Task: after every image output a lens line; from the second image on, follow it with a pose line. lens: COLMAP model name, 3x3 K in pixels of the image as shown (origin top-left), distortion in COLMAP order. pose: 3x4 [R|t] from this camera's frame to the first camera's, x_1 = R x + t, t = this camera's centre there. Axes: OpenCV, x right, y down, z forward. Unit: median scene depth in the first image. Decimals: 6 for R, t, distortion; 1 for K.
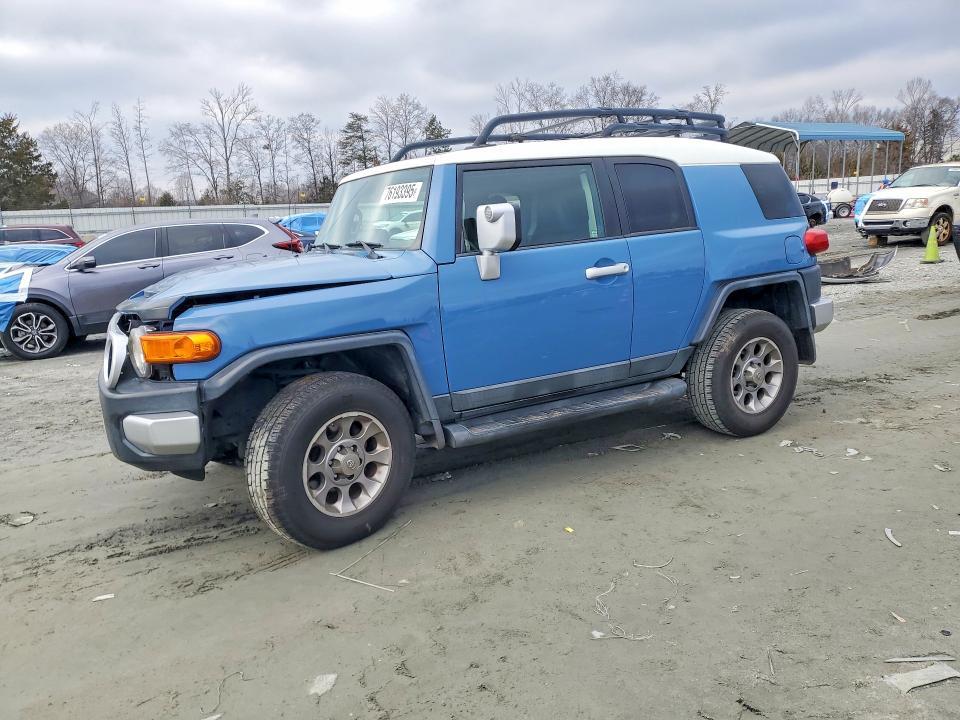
lens RADIAL K [[771.9, 0, 480.0], [0, 771.9, 360.0], [0, 0, 1]] dist [0.011613, 0.010313]
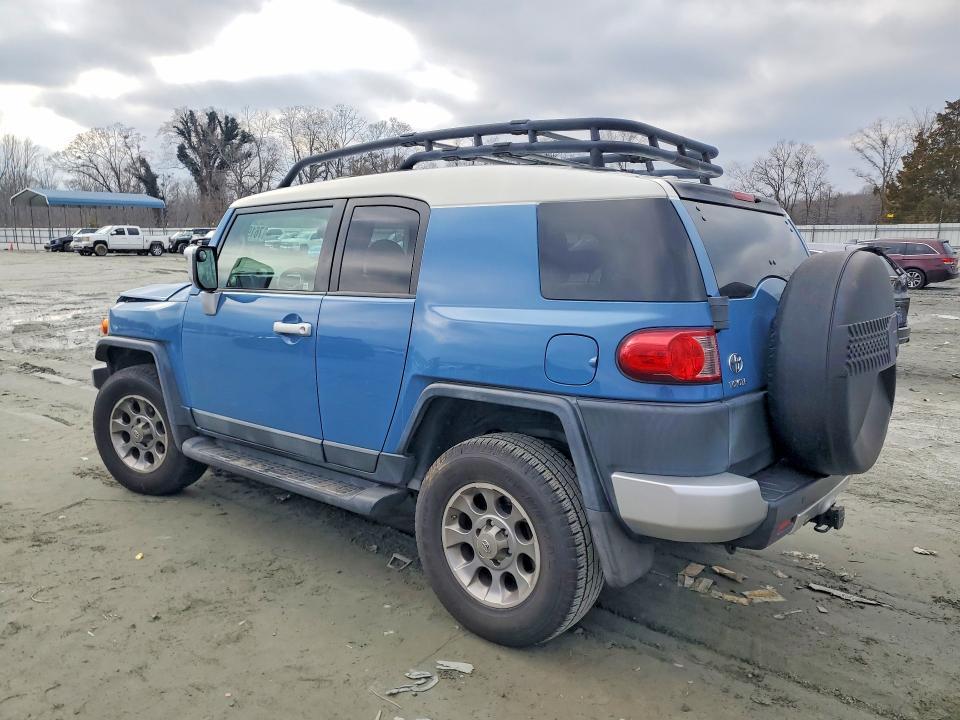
lens RADIAL K [[771.9, 0, 480.0], [0, 771.9, 360.0], [0, 0, 1]] dist [0.011613, 0.010313]
pose [[0.340221, 0.193667, -0.920186, 1.025258], [-0.199023, 0.971223, 0.130824, -0.232497], [0.919043, 0.138630, 0.368975, 0.857195]]
